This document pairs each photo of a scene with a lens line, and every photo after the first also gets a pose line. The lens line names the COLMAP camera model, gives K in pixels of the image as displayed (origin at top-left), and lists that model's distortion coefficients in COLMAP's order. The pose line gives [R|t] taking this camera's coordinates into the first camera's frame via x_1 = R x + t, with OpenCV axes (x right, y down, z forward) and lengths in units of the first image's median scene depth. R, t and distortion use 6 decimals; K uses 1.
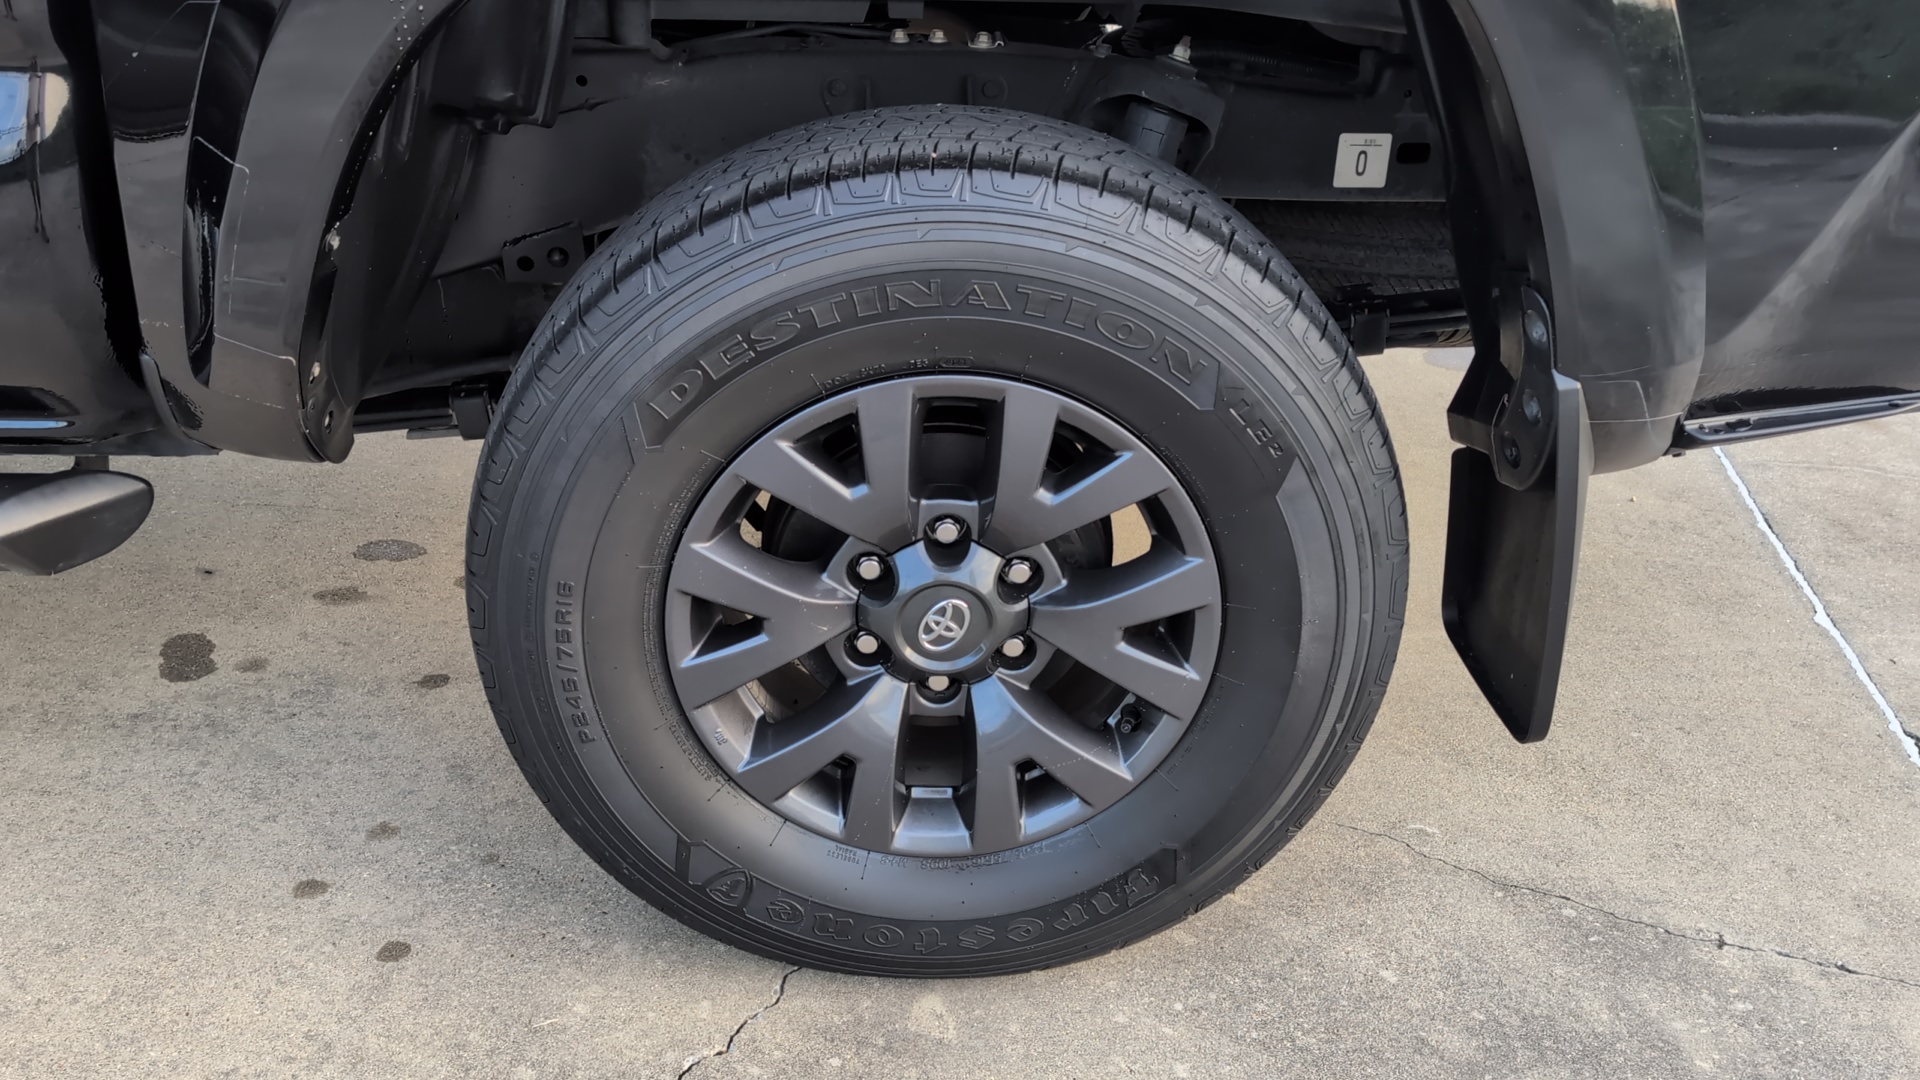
lens RADIAL K [[1613.1, 0, 972.6], [0, 1613.1, 577.6], [0, 0, 1]] dist [0.019434, -0.022879]
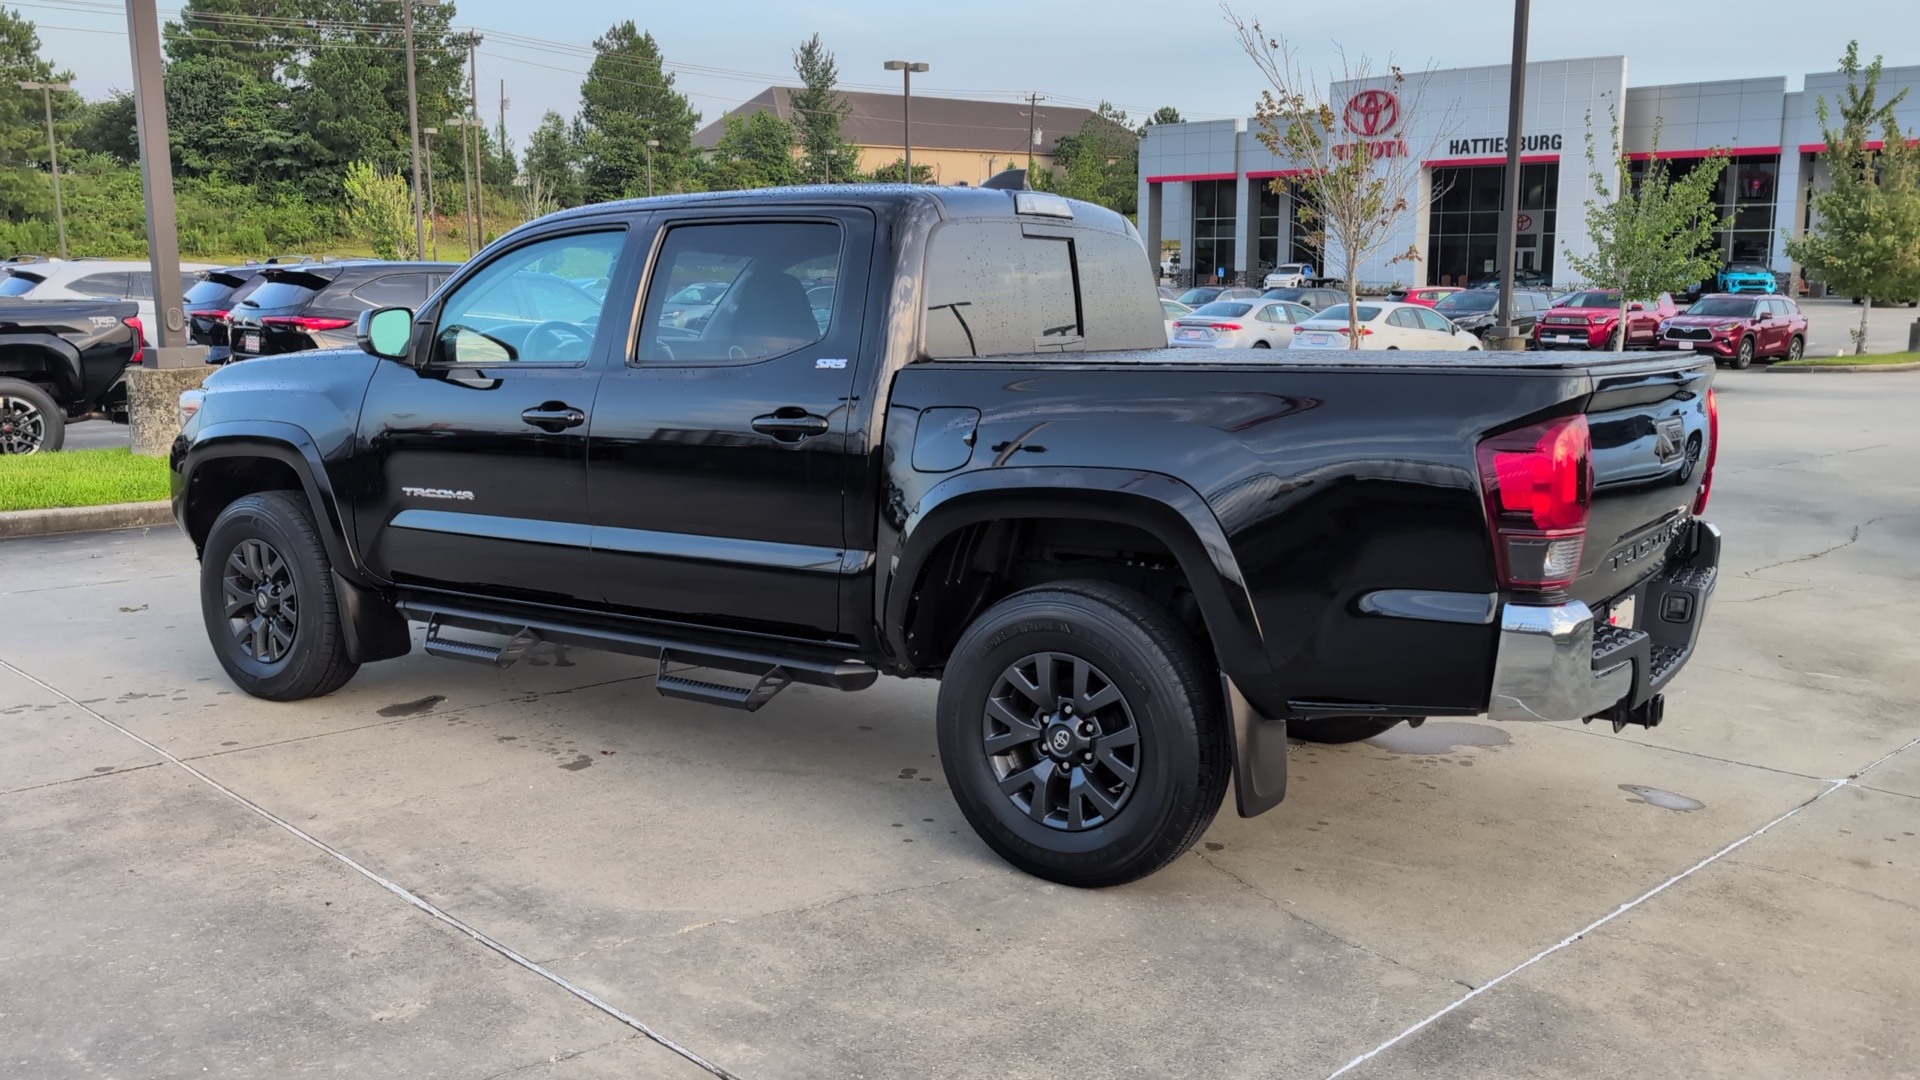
lens RADIAL K [[1613.1, 0, 958.2], [0, 1613.1, 545.7], [0, 0, 1]] dist [0.019434, -0.022879]
pose [[0.795668, 0.056840, -0.603060, 1.638696], [-0.268359, 0.925628, -0.266827, 0.554030], [0.543043, 0.374143, 0.751746, -1.530209]]
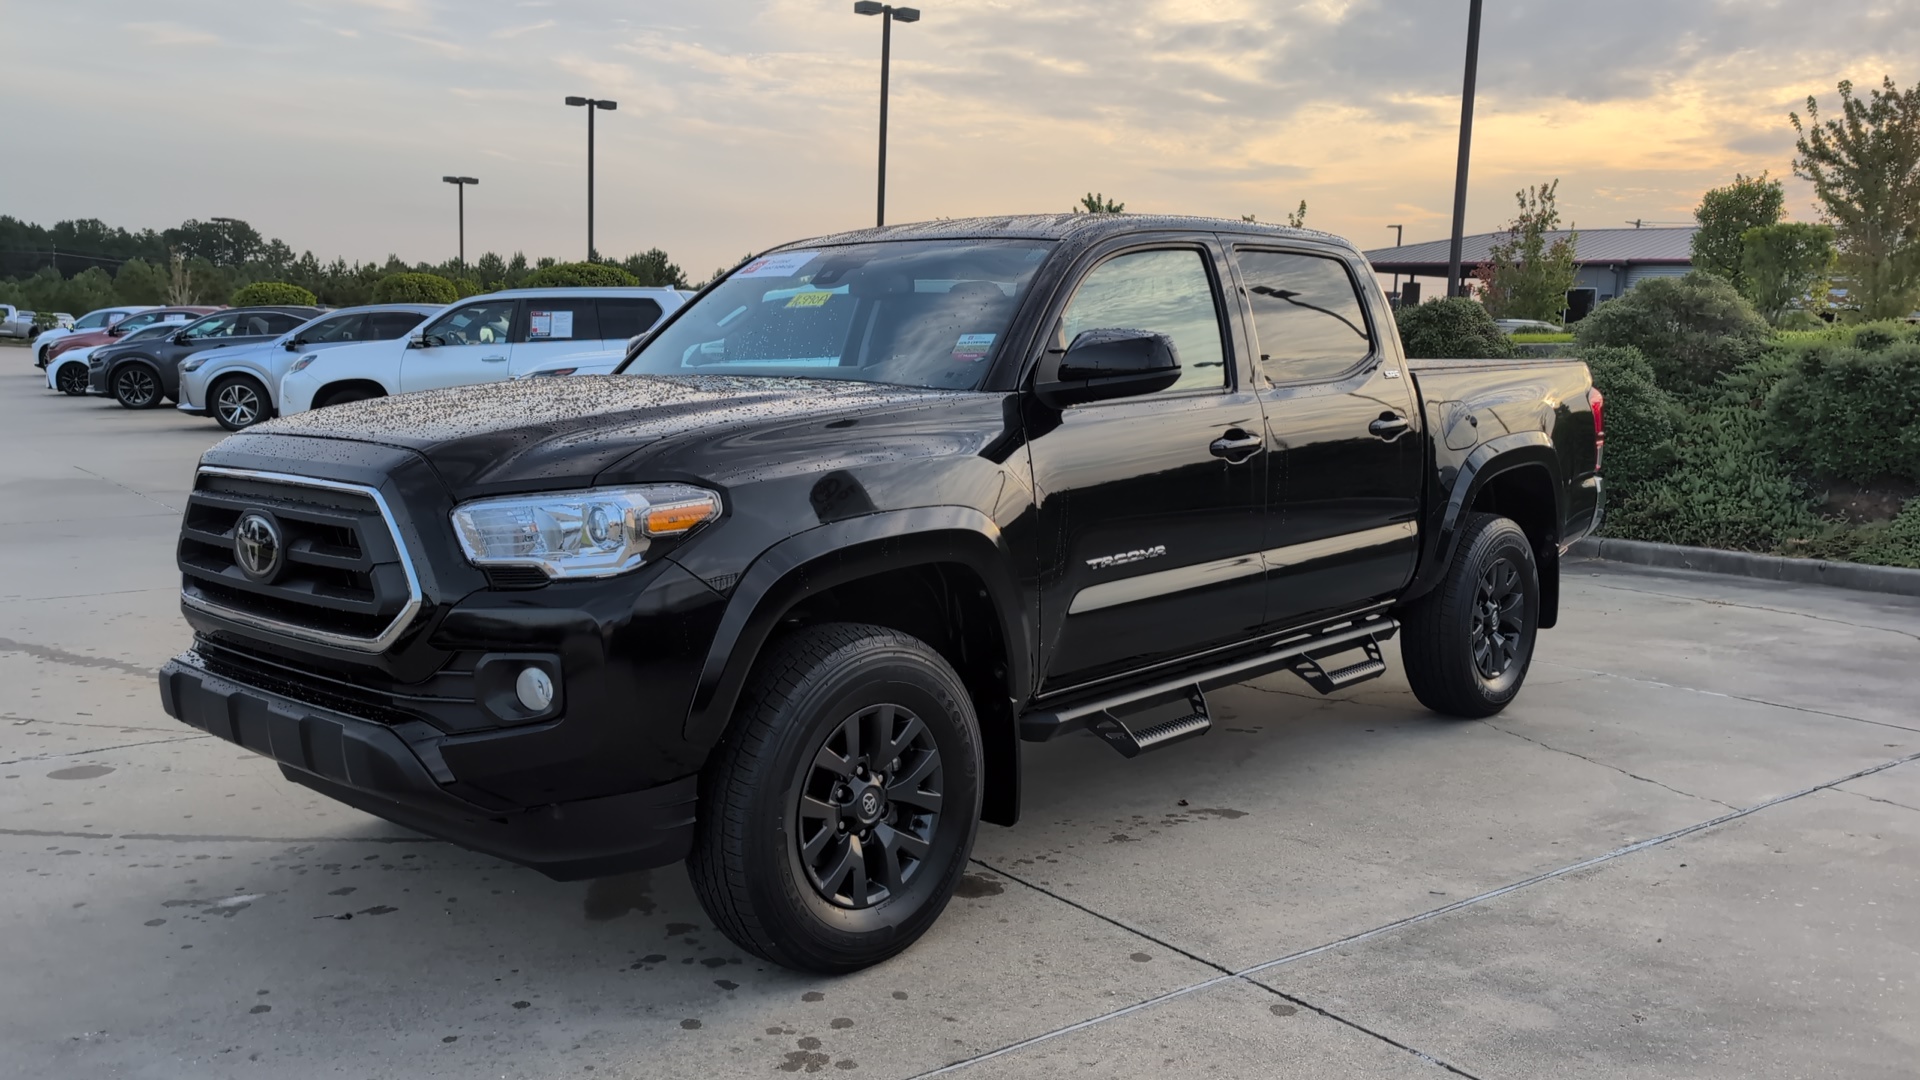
lens RADIAL K [[1613.1, 0, 970.8], [0, 1613.1, 540.9], [0, 0, 1]] dist [0.019434, -0.022879]
pose [[0.704052, -0.117487, 0.700363, -4.247039], [0.357896, 0.910519, -0.207039, 0.242677], [-0.613369, 0.396423, 0.683101, -1.299465]]
